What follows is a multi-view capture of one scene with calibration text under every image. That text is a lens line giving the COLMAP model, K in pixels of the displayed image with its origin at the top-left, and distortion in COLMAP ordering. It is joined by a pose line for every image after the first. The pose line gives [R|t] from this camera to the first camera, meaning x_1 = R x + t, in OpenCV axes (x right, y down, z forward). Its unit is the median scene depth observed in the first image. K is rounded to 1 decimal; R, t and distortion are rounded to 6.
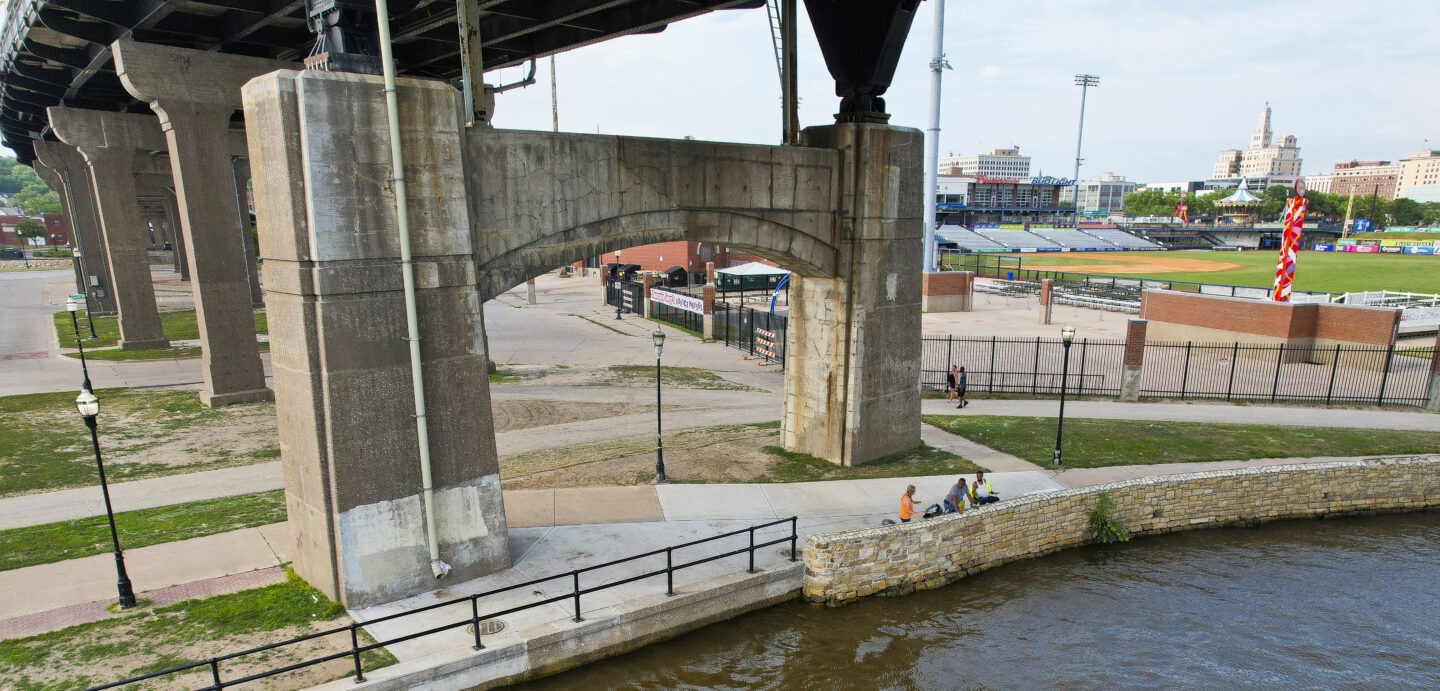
lens RADIAL K [[913.3, 0, 720.4], [0, 913.3, 484.9], [0, 0, 1]] dist [-0.073184, 0.066057]
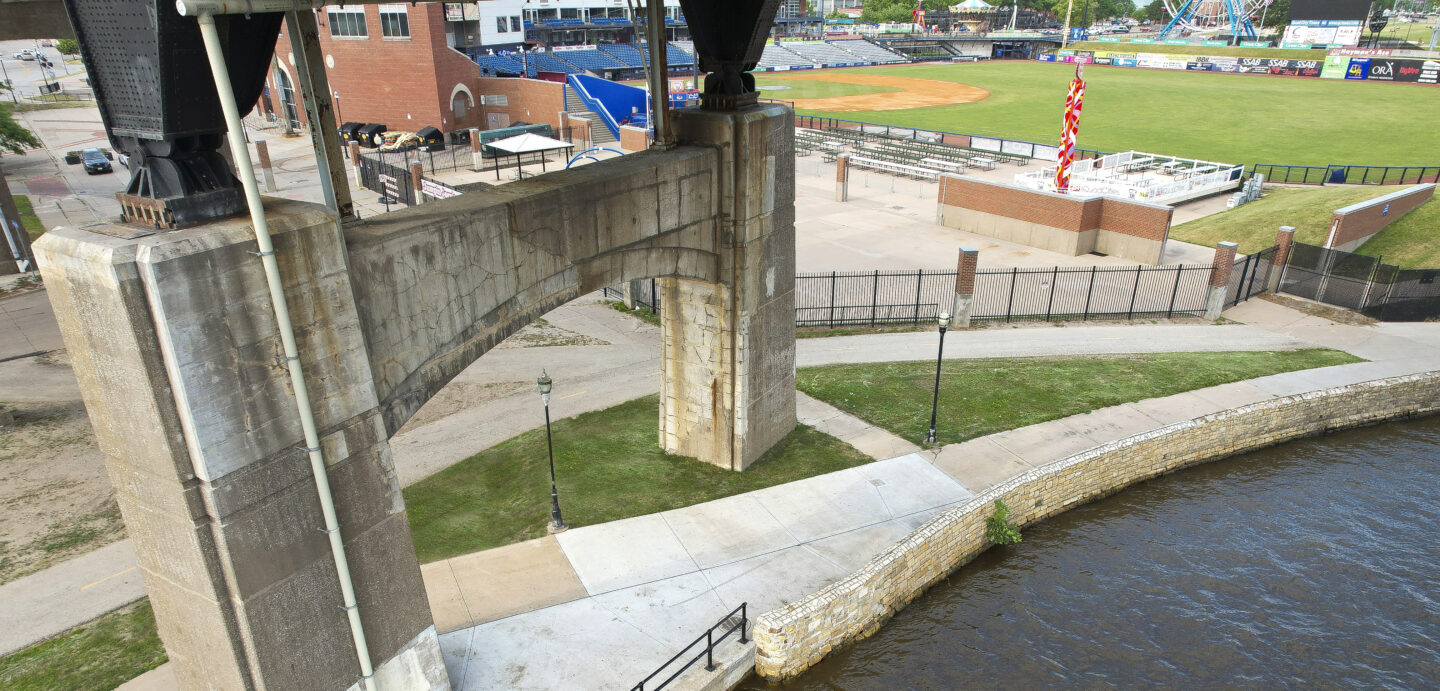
lens RADIAL K [[913.3, 0, 720.4], [0, 913.3, 484.9], [0, 0, 1]] dist [-0.073184, 0.066057]
pose [[0.960911, -0.131504, 0.243634, -0.135666], [0.079060, 0.973687, 0.213737, -0.246909], [-0.265330, -0.186121, 0.946023, 0.086675]]
